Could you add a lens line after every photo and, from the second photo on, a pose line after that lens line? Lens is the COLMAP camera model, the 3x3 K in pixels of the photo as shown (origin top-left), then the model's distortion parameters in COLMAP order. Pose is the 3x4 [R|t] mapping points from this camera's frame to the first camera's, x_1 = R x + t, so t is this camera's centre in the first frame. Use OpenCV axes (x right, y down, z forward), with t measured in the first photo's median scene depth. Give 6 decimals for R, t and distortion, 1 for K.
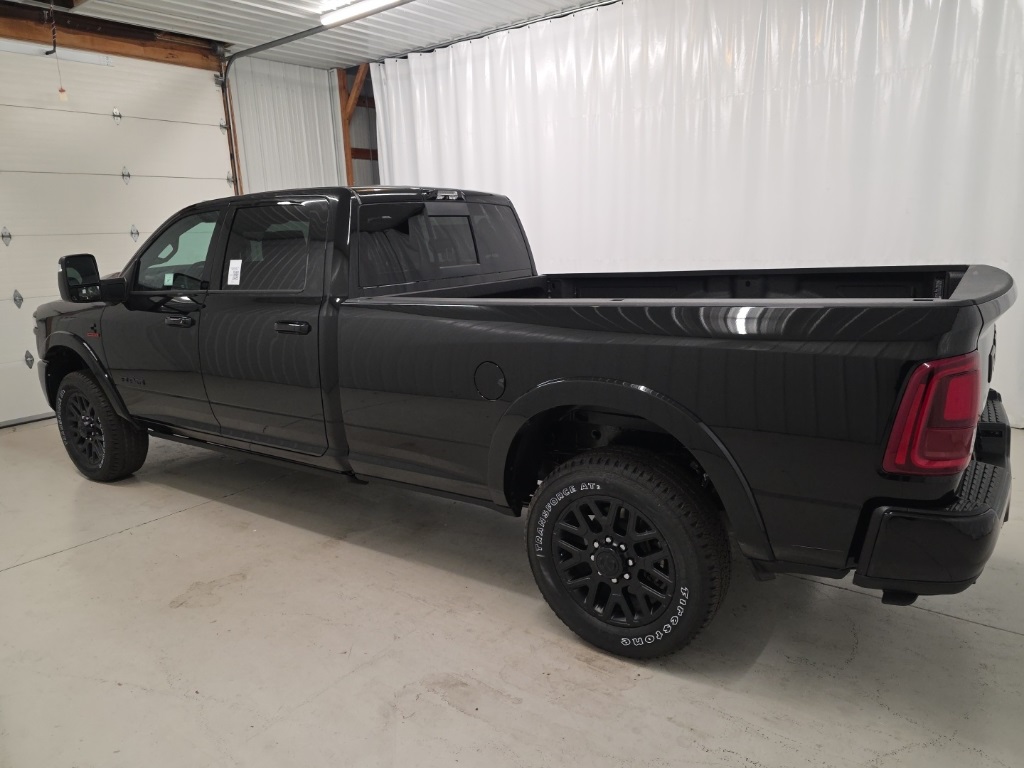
lens RADIAL K [[684.5, 0, 518.5], [0, 684.5, 386.7], [0, 0, 1]] dist [0.033544, -0.027575]
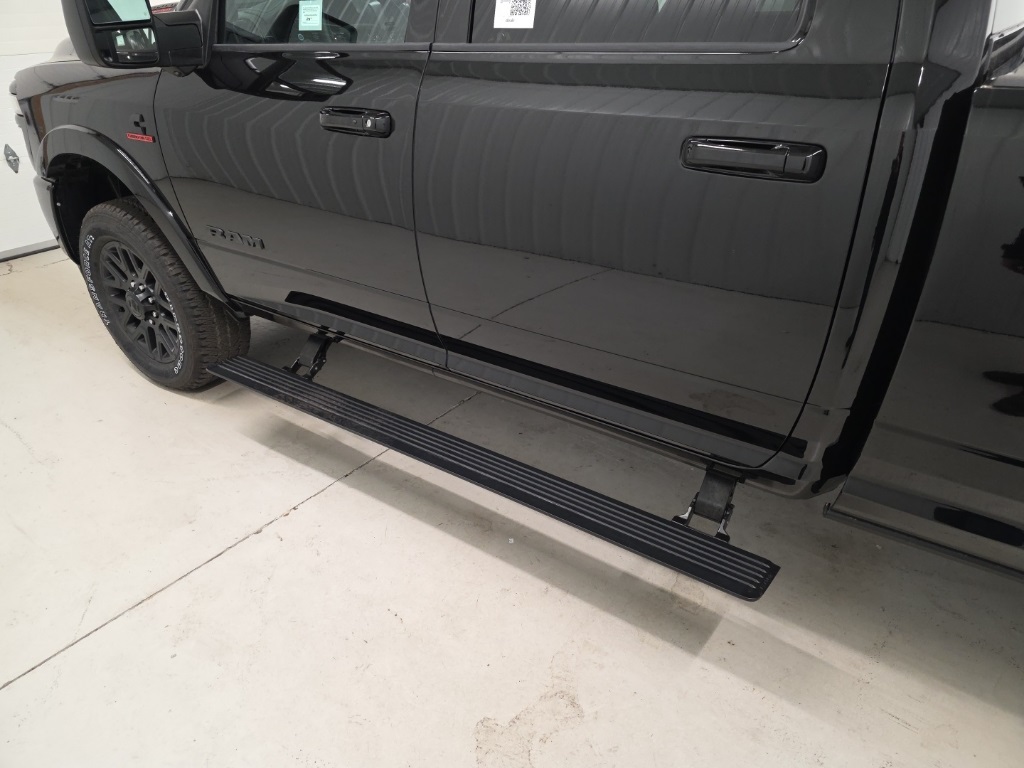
lens RADIAL K [[684.5, 0, 518.5], [0, 684.5, 386.7], [0, 0, 1]] dist [0.033544, -0.027575]
pose [[0.999772, 0.020749, 0.005135, -0.311993], [-0.021335, 0.954184, 0.298459, -0.053558], [0.001293, -0.298501, 0.954409, 0.428124]]
